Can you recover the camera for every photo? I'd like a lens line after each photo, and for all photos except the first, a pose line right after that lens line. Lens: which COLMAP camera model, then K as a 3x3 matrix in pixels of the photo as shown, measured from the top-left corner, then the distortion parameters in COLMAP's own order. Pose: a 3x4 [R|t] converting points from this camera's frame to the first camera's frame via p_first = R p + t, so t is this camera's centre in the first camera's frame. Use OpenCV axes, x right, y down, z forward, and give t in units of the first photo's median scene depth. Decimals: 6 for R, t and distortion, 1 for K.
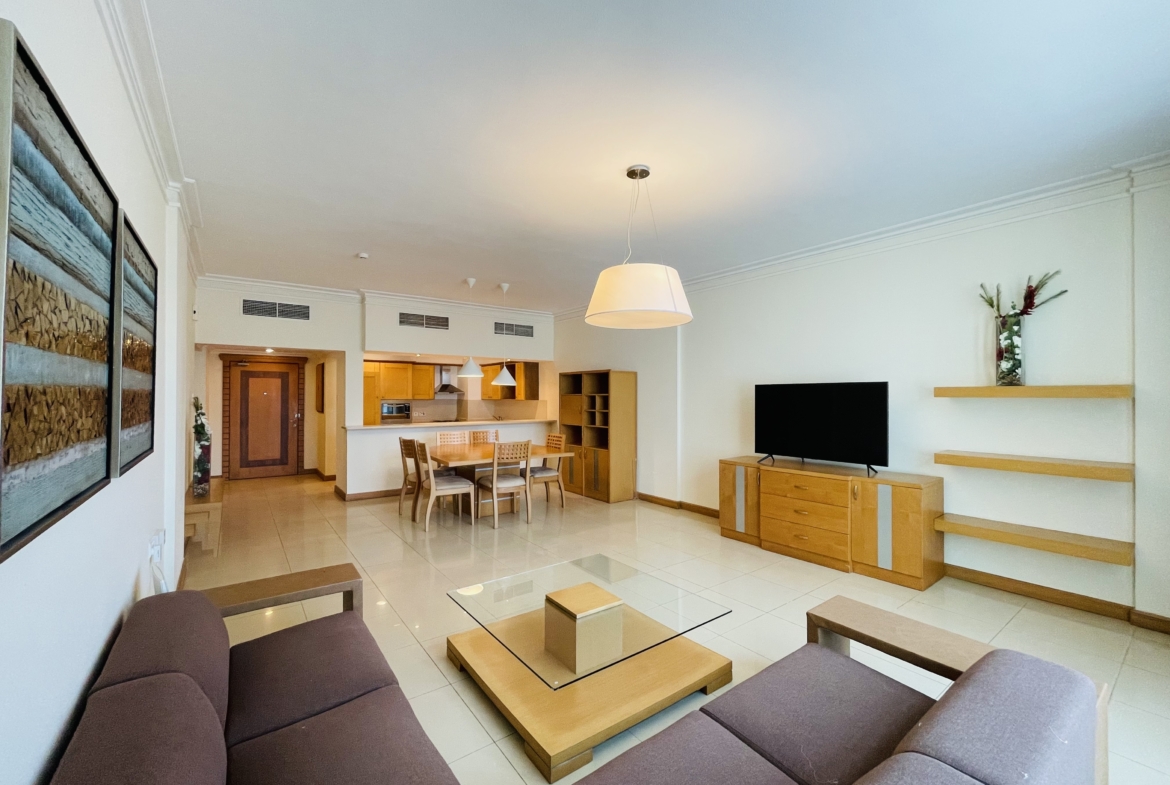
lens RADIAL K [[476.1, 0, 578.1], [0, 476.1, 389.2], [0, 0, 1]] dist [0.003515, 0.000108]
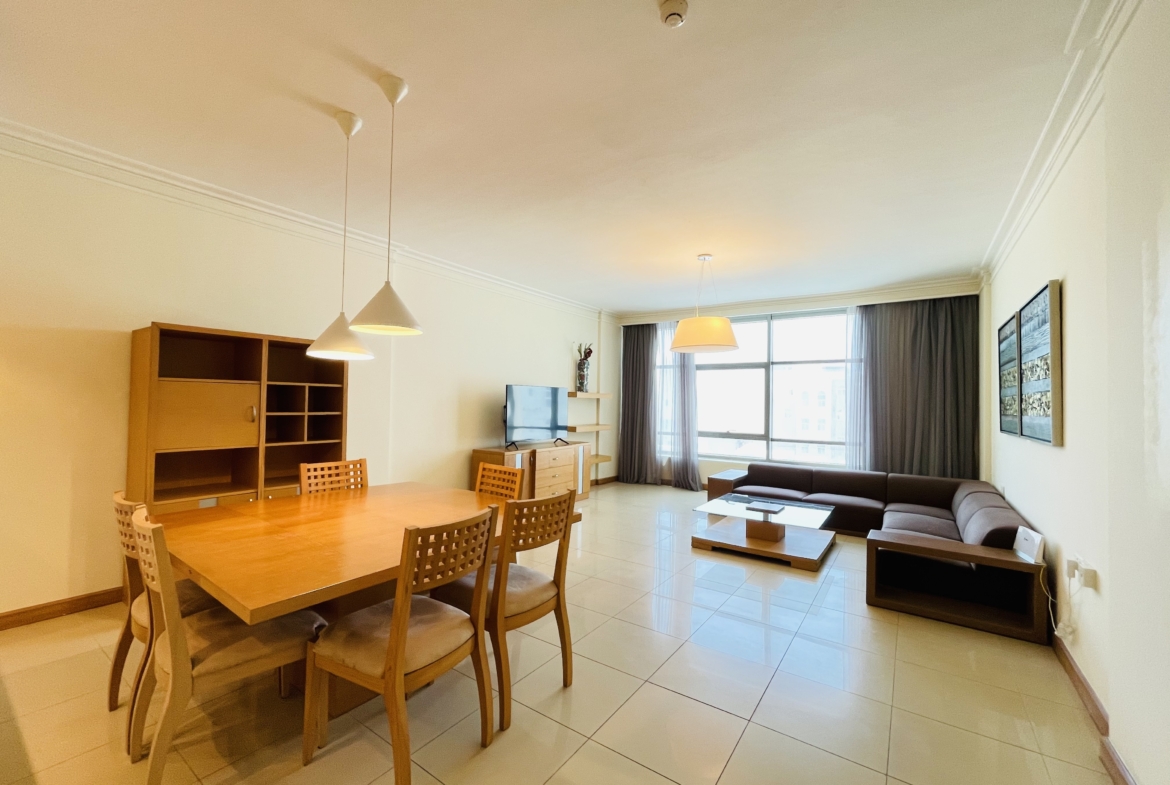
lens RADIAL K [[476.1, 0, 585.3], [0, 476.1, 392.4], [0, 0, 1]] dist [0.003515, 0.000108]
pose [[-0.322096, 0.013932, 0.946604, -0.474025], [-0.029900, 0.999243, -0.024881, 0.019917], [-0.946235, -0.036317, -0.321436, 0.713272]]
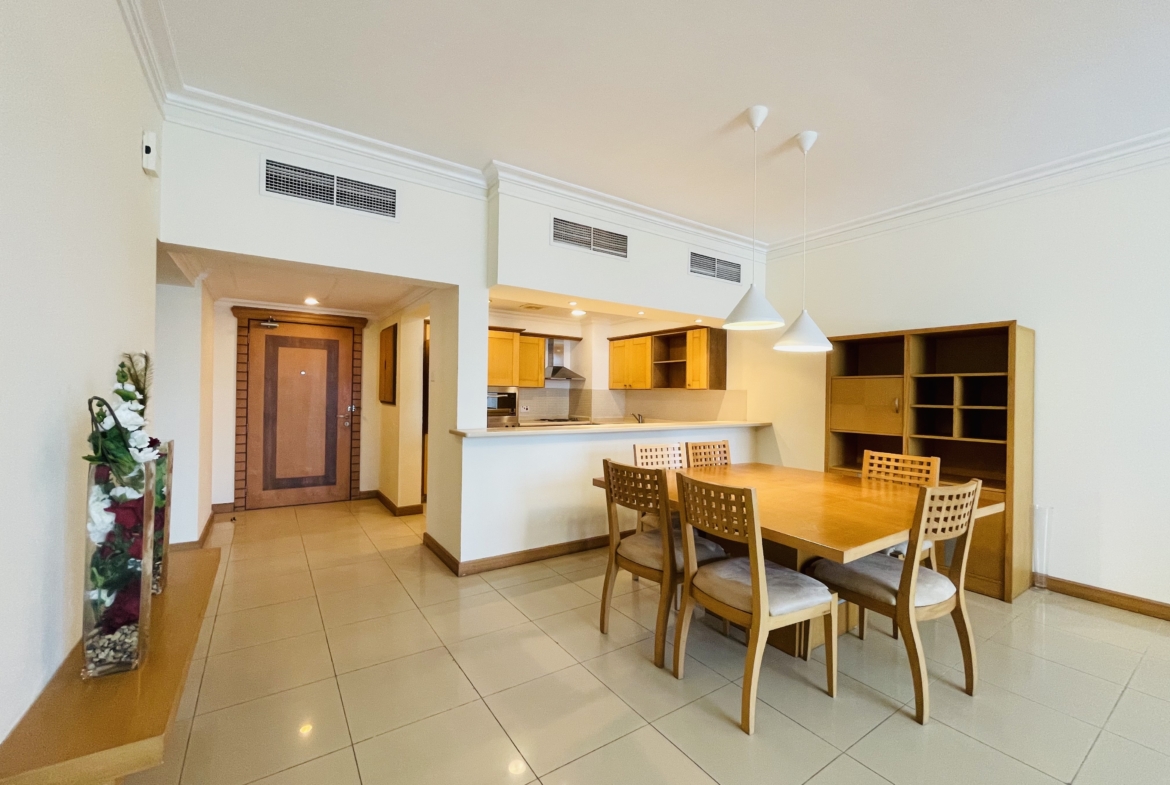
lens RADIAL K [[476.1, 0, 581.1], [0, 476.1, 390.0], [0, 0, 1]] dist [0.003515, 0.000108]
pose [[0.999070, 0.013875, -0.040812, -0.271195], [-0.013636, 0.999888, 0.006134, 0.023984], [0.040893, -0.005572, 0.999148, 0.397085]]
